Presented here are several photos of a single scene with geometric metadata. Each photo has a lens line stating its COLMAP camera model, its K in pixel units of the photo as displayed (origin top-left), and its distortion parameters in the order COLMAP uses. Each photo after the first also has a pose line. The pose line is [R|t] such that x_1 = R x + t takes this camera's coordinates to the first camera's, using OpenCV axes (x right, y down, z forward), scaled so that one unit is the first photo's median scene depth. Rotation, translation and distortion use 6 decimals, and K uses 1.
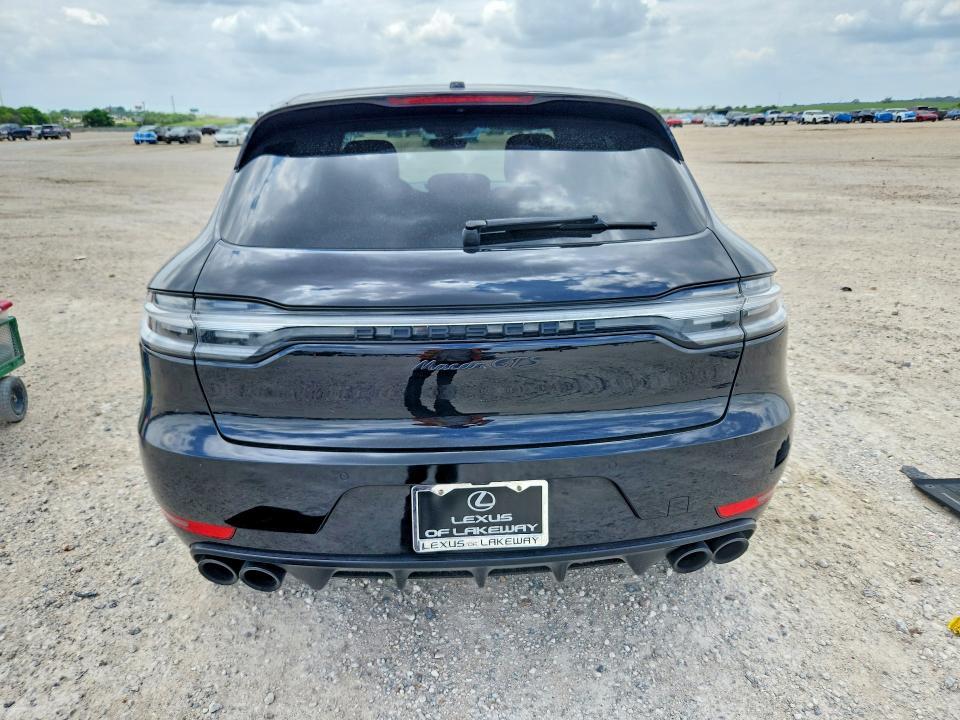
lens RADIAL K [[714.7, 0, 480.0], [0, 714.7, 360.0], [0, 0, 1]] dist [-0.001861, -0.010364]
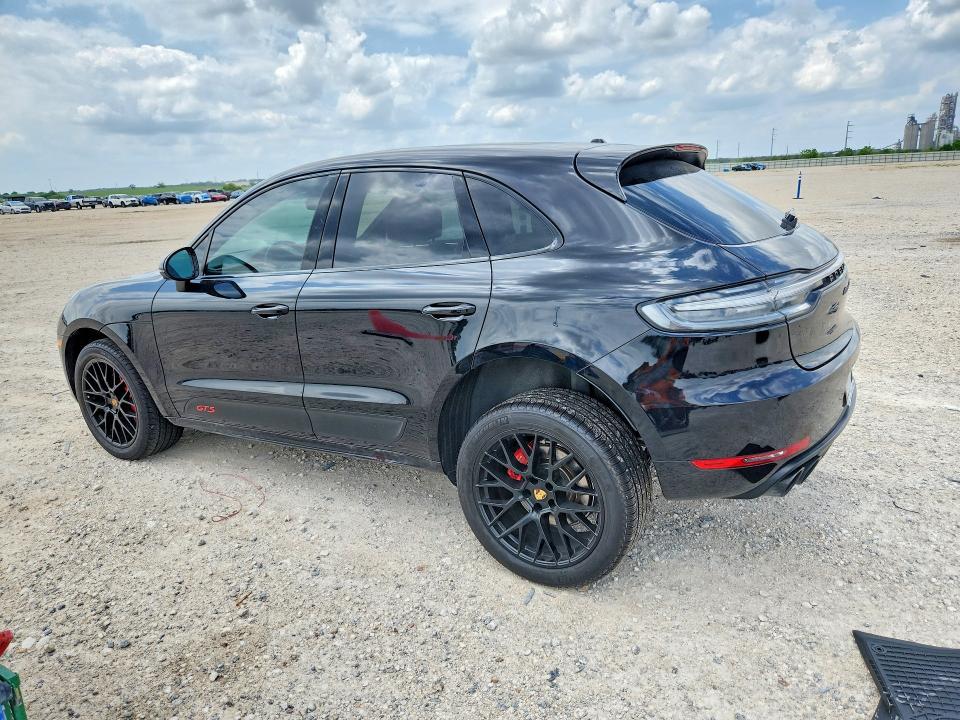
lens RADIAL K [[714.7, 0, 480.0], [0, 714.7, 360.0], [0, 0, 1]] dist [-0.001861, -0.010364]
pose [[0.520688, -0.203123, 0.829232, -0.160983], [0.297782, 0.953497, 0.046581, -0.014601], [-0.800131, 0.222676, 0.556960, 0.062330]]
